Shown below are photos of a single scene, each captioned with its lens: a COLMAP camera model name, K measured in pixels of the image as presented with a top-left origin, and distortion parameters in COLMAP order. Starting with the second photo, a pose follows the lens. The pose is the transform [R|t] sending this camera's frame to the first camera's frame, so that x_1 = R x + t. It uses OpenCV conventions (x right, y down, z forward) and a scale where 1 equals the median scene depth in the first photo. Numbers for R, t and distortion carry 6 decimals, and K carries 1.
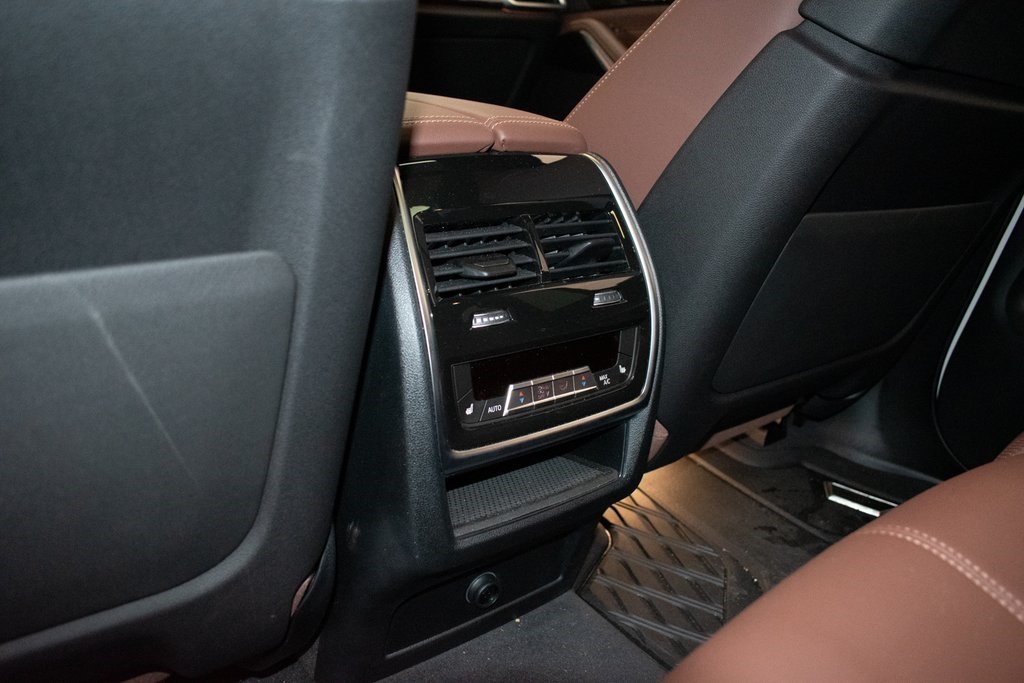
lens RADIAL K [[788.8, 0, 513.8], [0, 788.8, 329.0], [0, 0, 1]] dist [-0.098859, 0.011822]
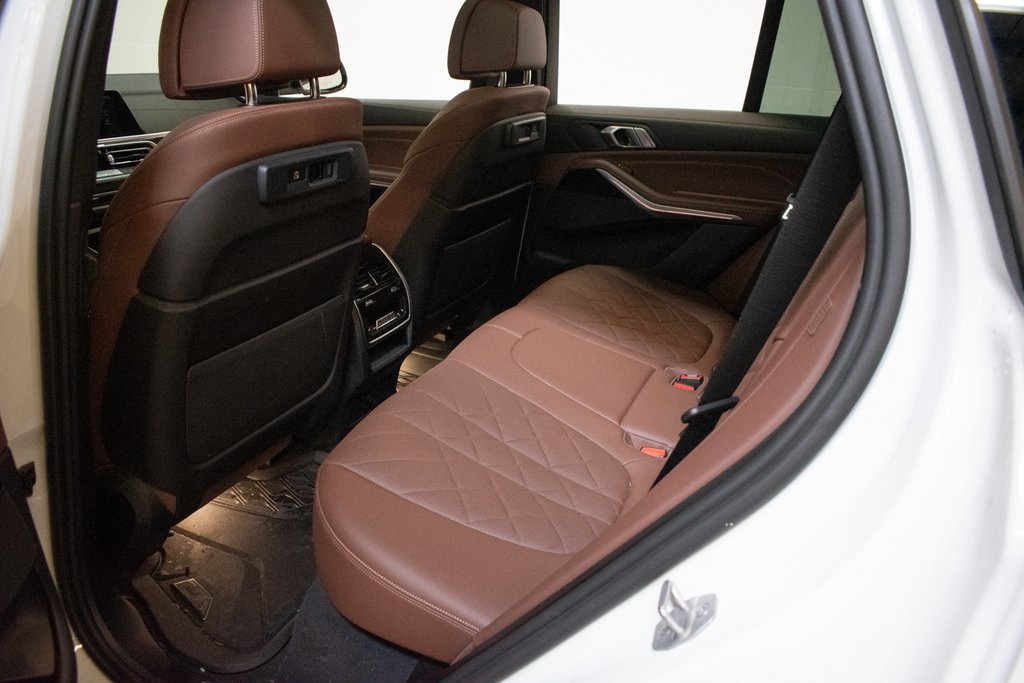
lens RADIAL K [[788.8, 0, 513.8], [0, 788.8, 329.0], [0, 0, 1]] dist [-0.098859, 0.011822]
pose [[0.873964, -0.242194, 0.421343, -0.791169], [0.229327, 0.969903, 0.081836, -0.029218], [-0.428482, 0.025104, 0.903202, -1.957102]]
